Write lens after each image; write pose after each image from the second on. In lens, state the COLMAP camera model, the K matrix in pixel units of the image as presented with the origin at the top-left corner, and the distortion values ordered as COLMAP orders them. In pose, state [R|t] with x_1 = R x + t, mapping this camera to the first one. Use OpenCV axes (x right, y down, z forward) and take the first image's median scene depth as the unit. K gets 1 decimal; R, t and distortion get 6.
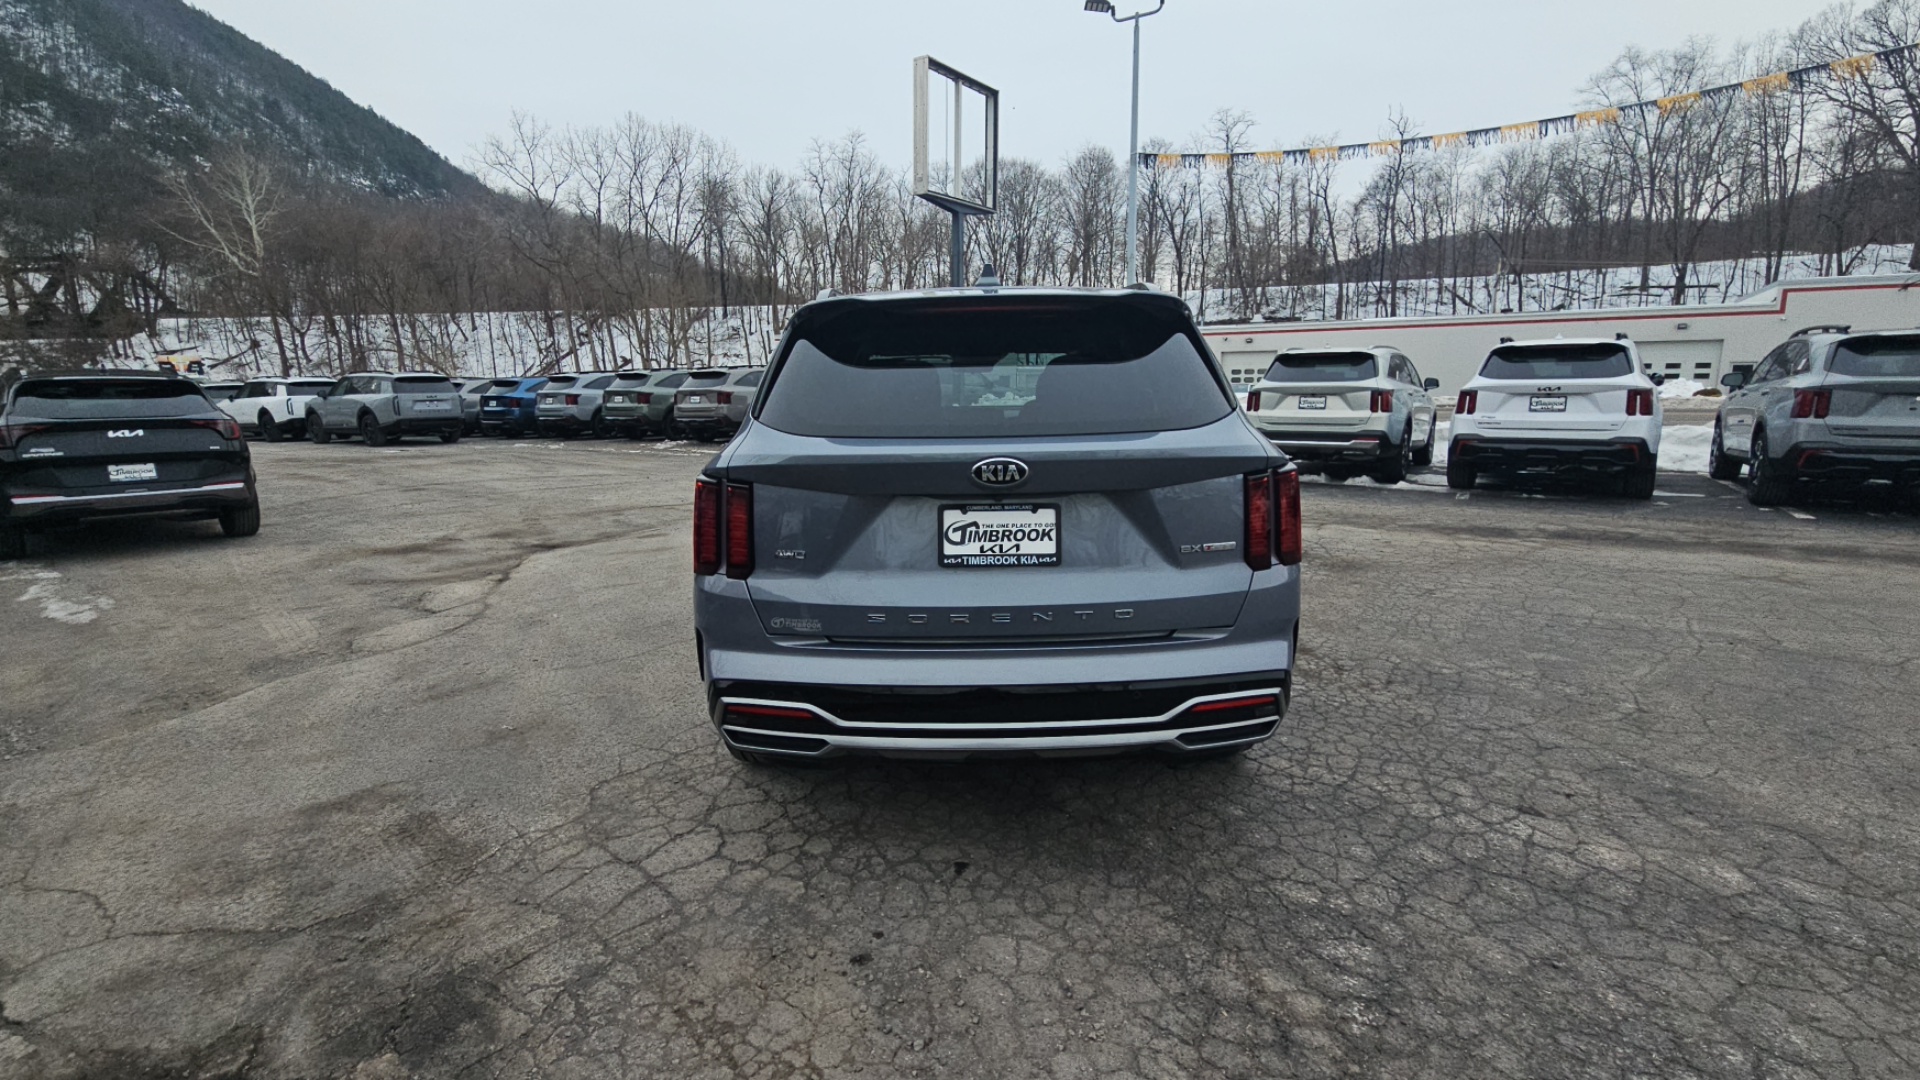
lens RADIAL K [[855.8, 0, 957.3], [0, 855.8, 535.5], [0, 0, 1]] dist [0.011419, -0.007735]
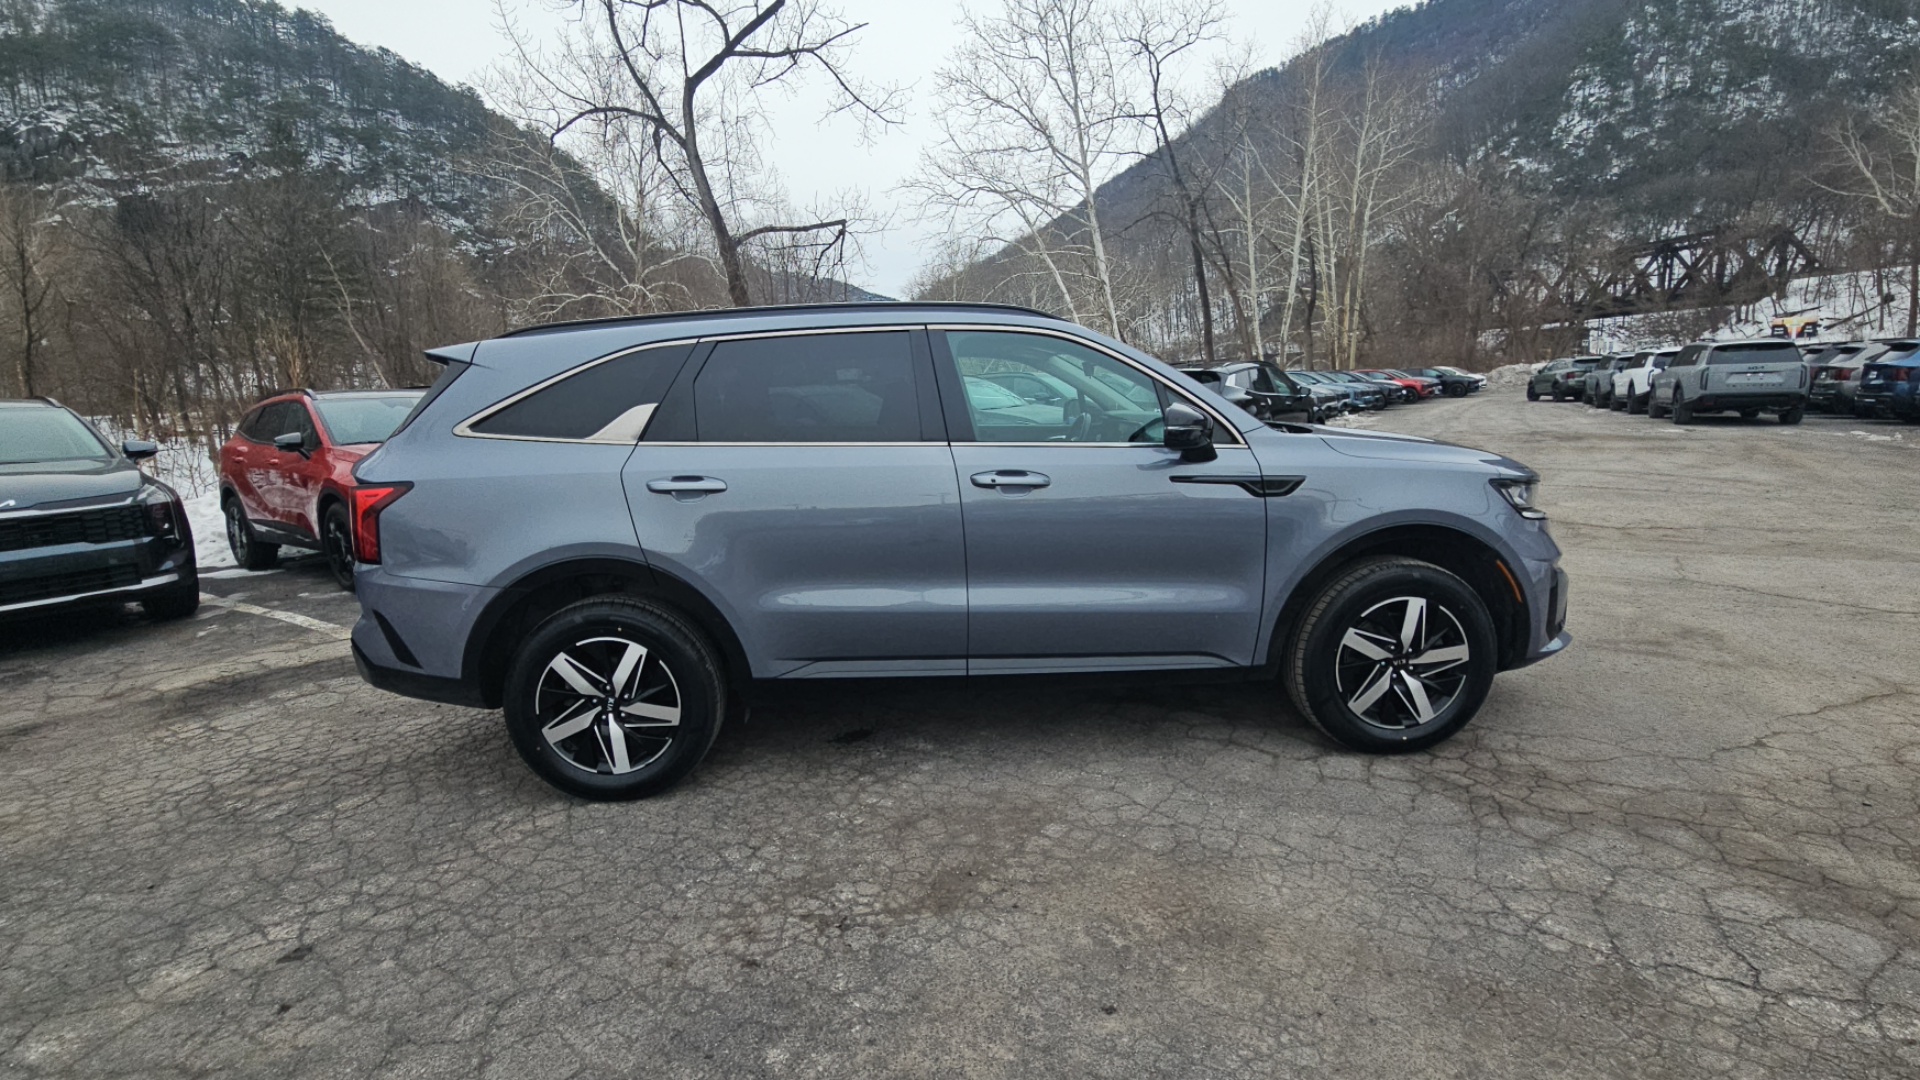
lens RADIAL K [[852.2, 0, 957.2], [0, 852.2, 535.5], [0, 0, 1]] dist [0.022061, -0.014218]
pose [[0.049526, 0.182694, -0.981922, 0.084562], [-0.141220, 0.974532, 0.174196, -0.017771], [0.988739, 0.130040, 0.074064, 0.089307]]
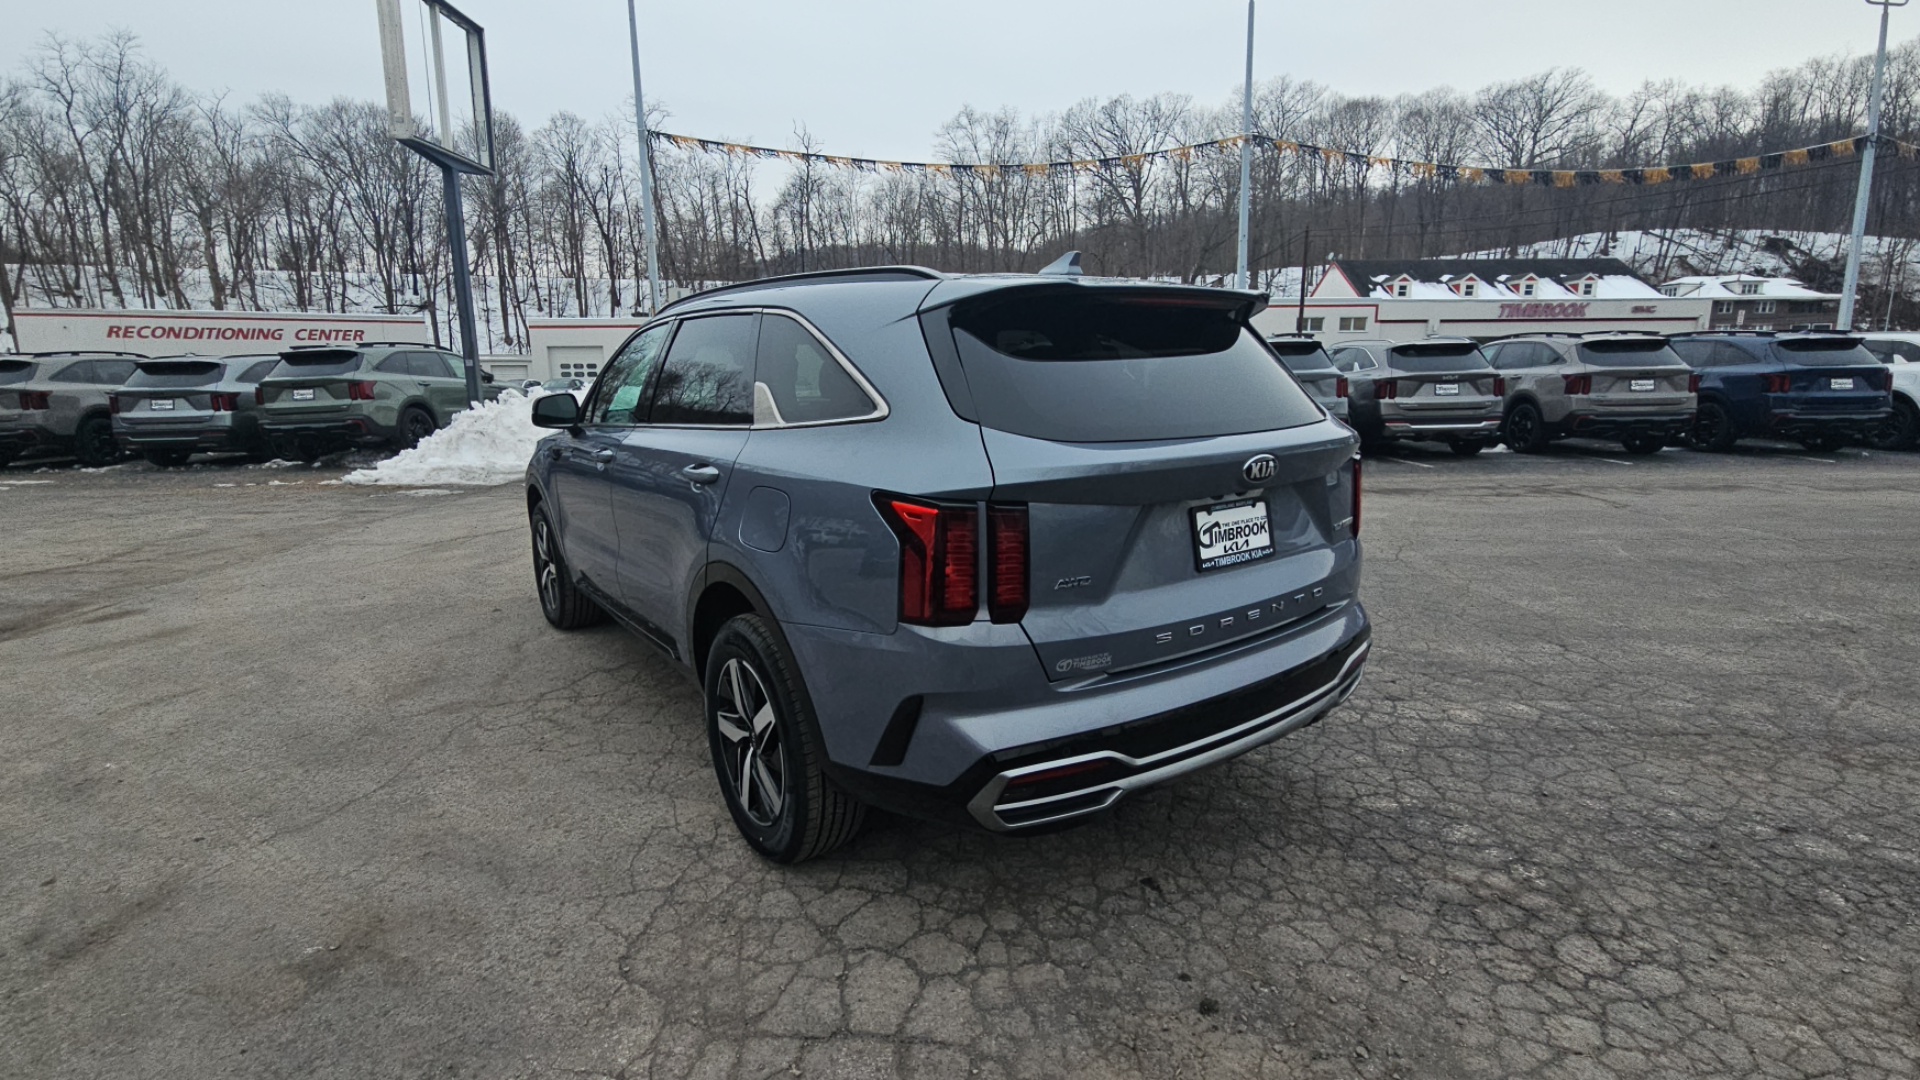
lens RADIAL K [[855.8, 0, 957.3], [0, 855.8, 535.5], [0, 0, 1]] dist [0.011419, -0.007735]
pose [[0.807405, -0.111112, 0.579441, -0.036796], [0.106282, 0.993432, 0.042401, -0.003443], [-0.580346, 0.027349, 0.813911, 0.017956]]
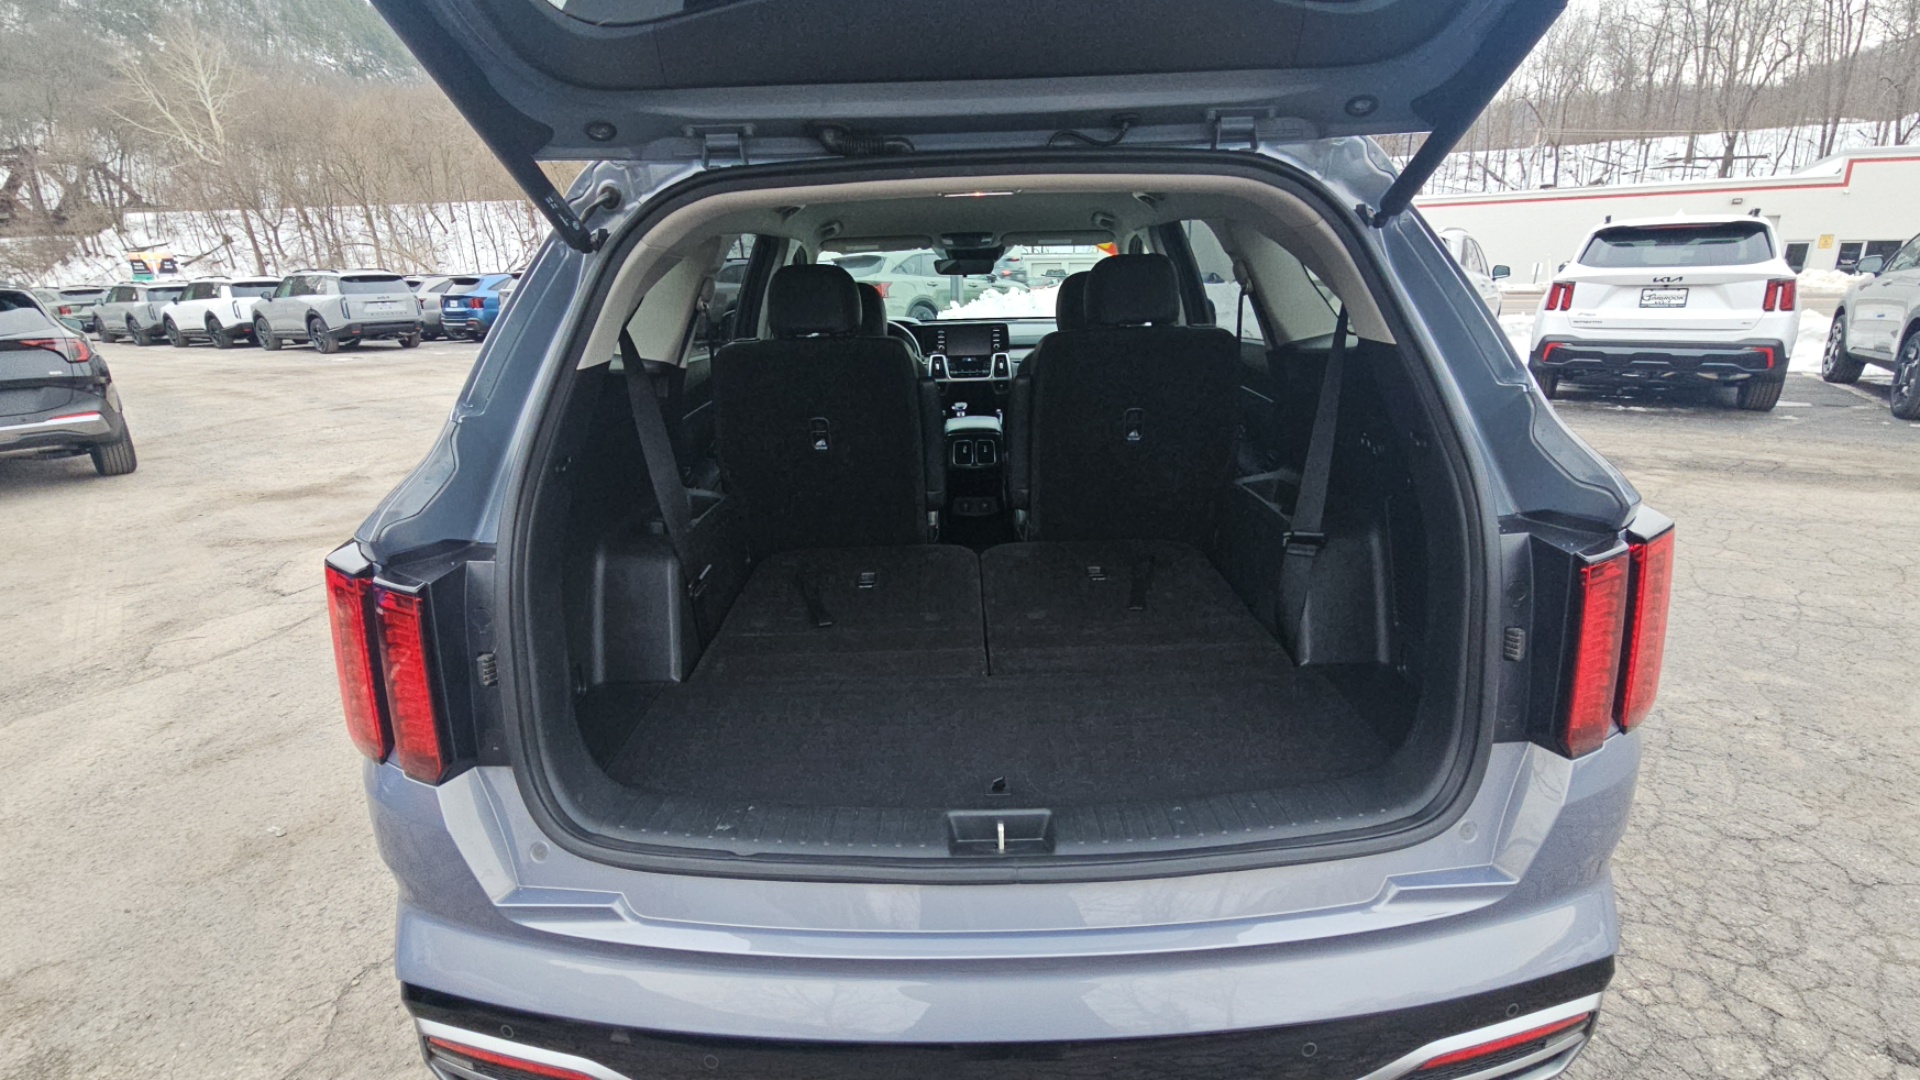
lens RADIAL K [[852.2, 0, 957.2], [0, 852.2, 535.5], [0, 0, 1]] dist [0.022061, -0.014218]
pose [[0.999931, -0.010108, -0.005965, 0.001460], [0.010759, 0.992509, 0.121701, -0.006424], [0.004690, -0.121757, 0.992549, 0.027621]]
